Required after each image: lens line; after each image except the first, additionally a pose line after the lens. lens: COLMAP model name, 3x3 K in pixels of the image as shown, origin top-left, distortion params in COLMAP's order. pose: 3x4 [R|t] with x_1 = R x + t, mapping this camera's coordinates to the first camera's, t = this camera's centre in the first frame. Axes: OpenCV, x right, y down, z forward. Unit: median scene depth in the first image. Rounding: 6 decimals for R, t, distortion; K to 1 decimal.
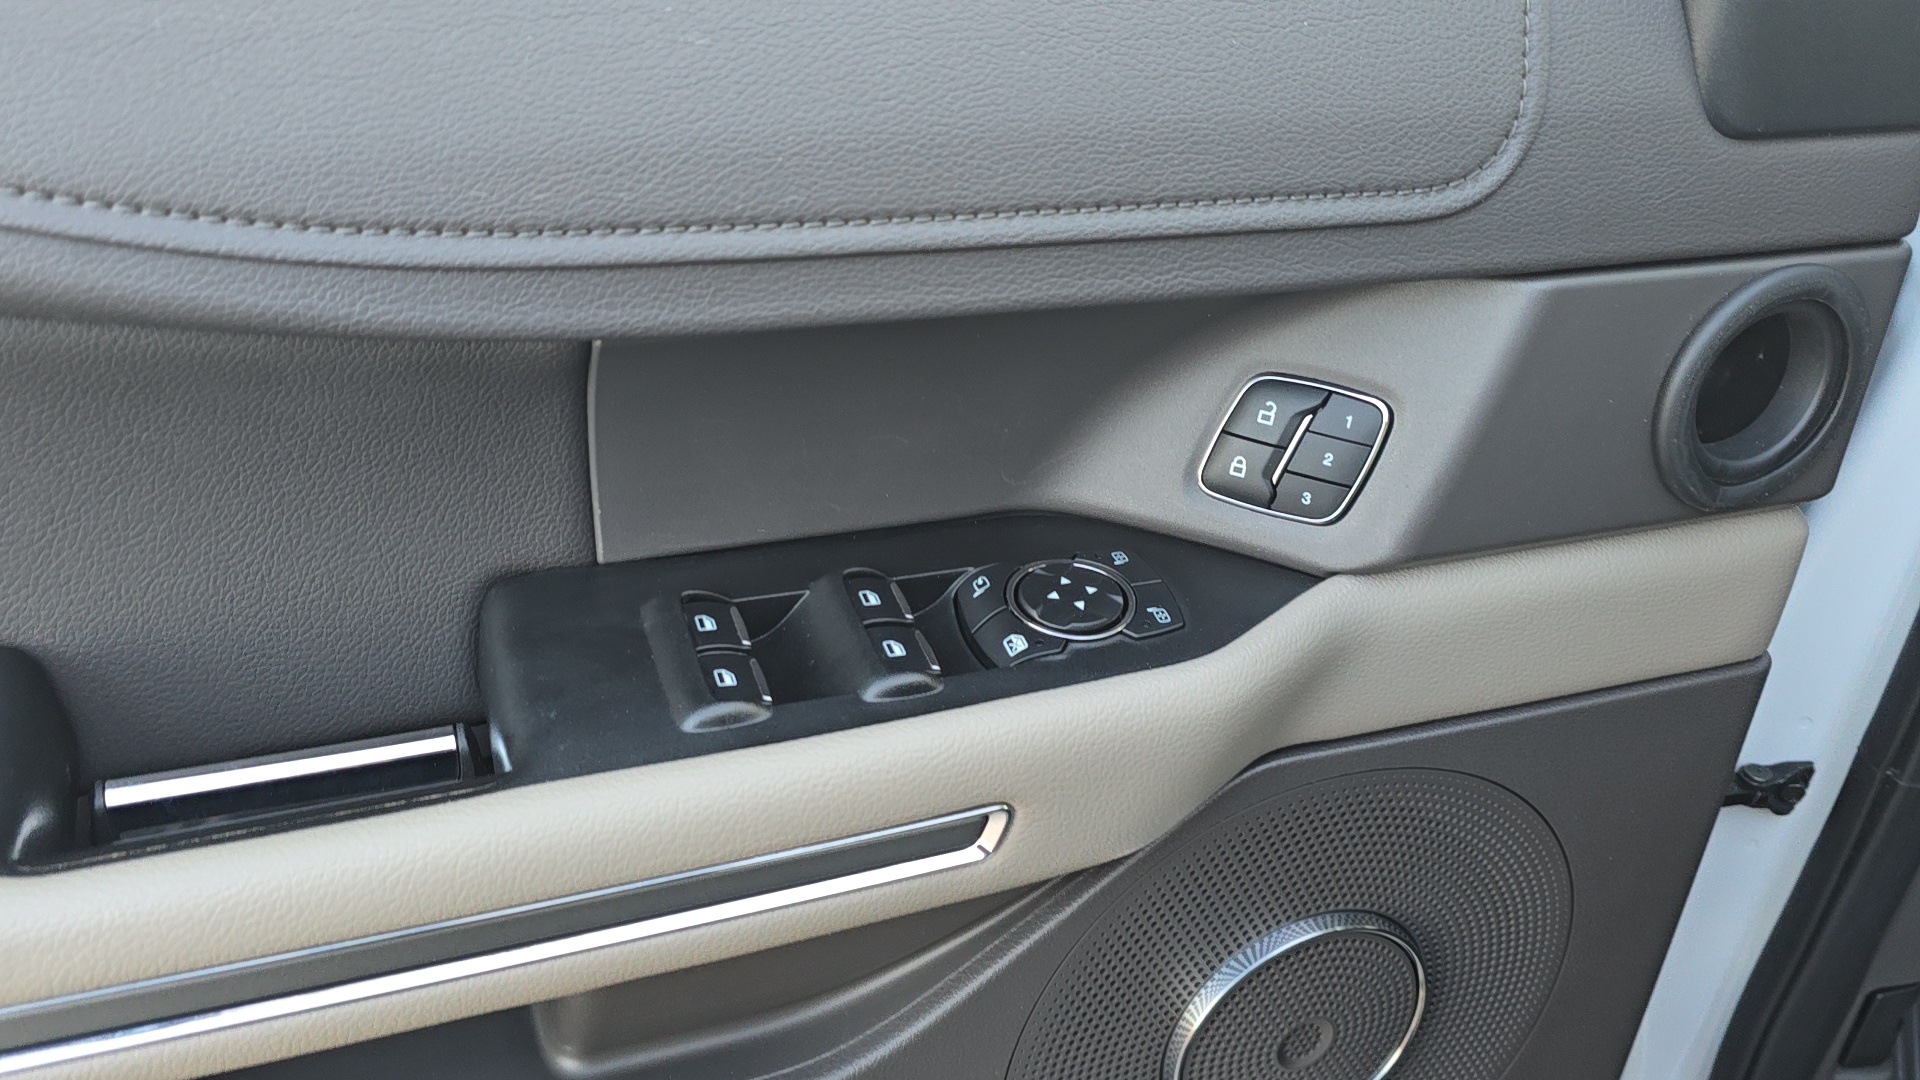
lens RADIAL K [[1589.1, 0, 974.9], [0, 1589.1, 529.1], [0, 0, 1]] dist [-0.005945, 0.007131]
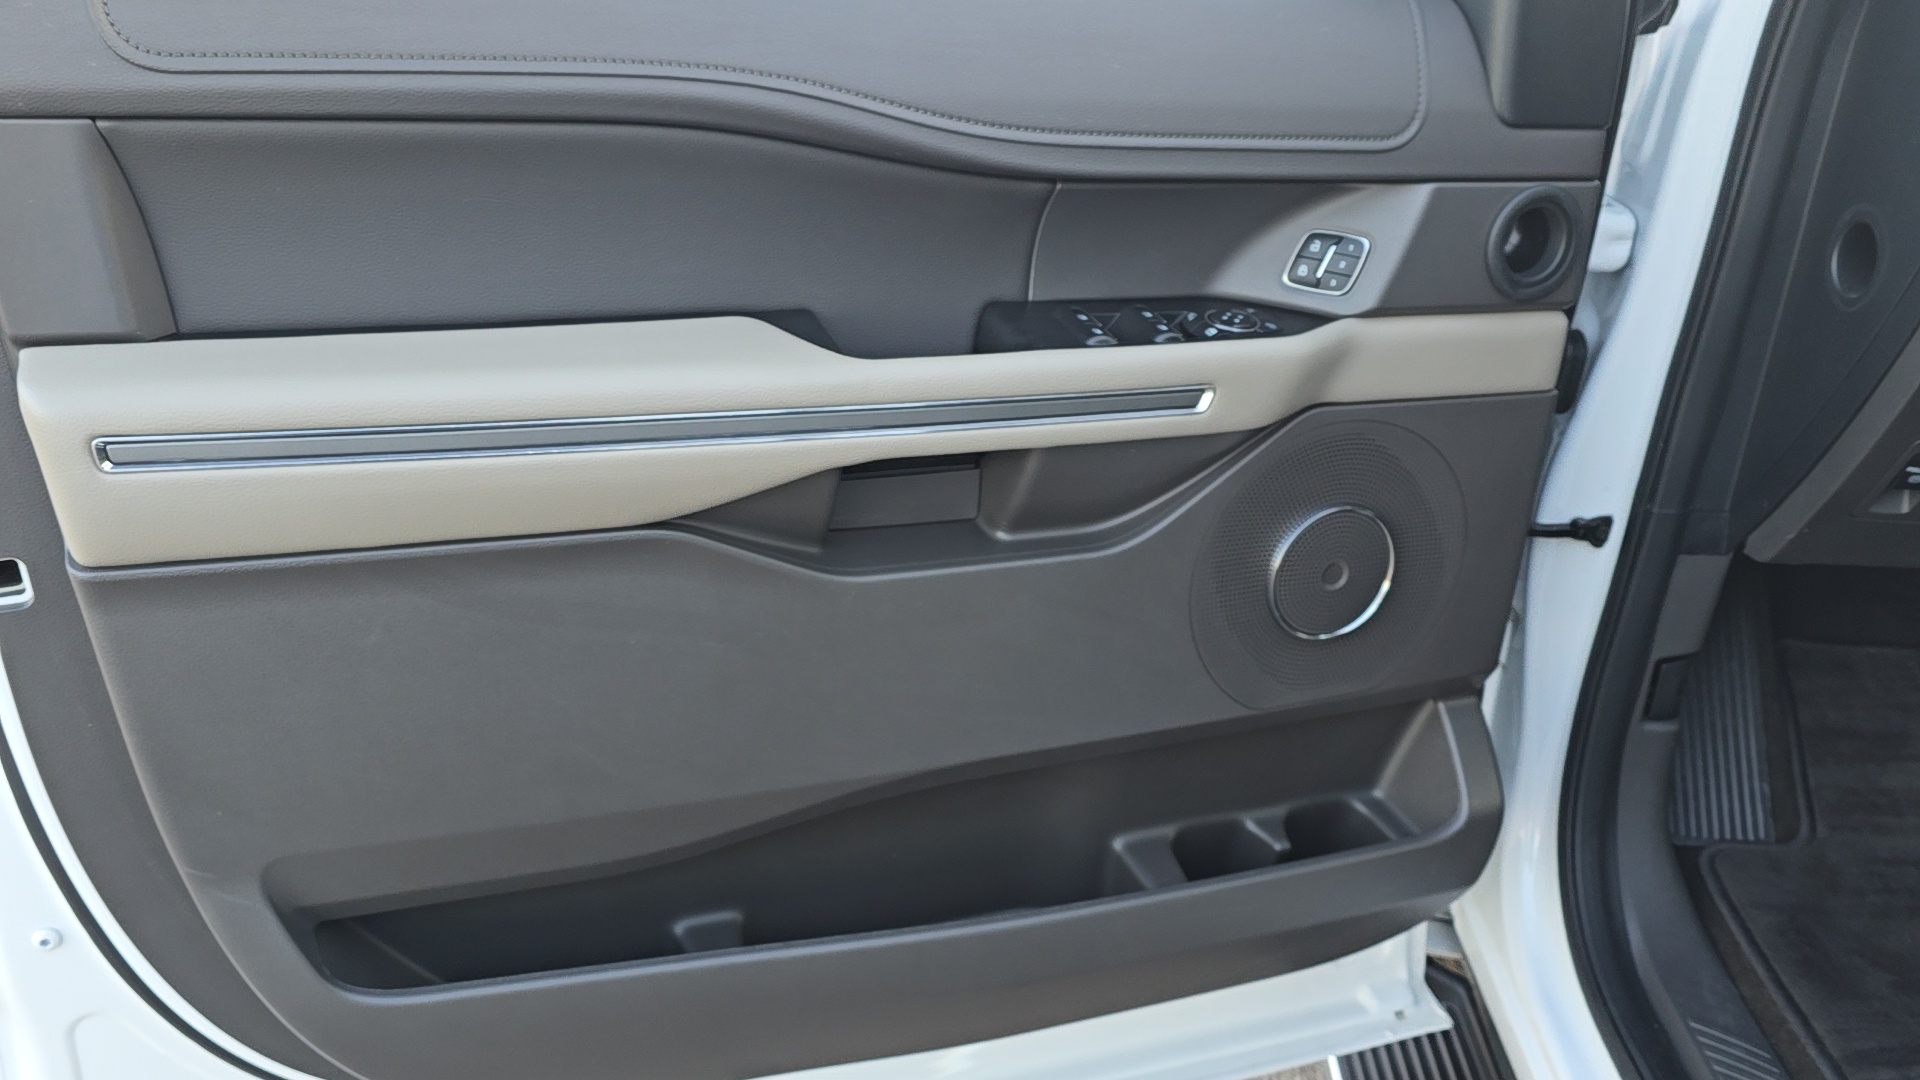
lens RADIAL K [[1589.1, 0, 966.6], [0, 1589.1, 532.8], [0, 0, 1]] dist [-0.005945, 0.007131]
pose [[0.999897, 0.014063, -0.002853, -0.312915], [-0.014295, 0.993564, -0.112366, 0.614272], [0.001255, 0.112395, 0.993663, -1.254805]]
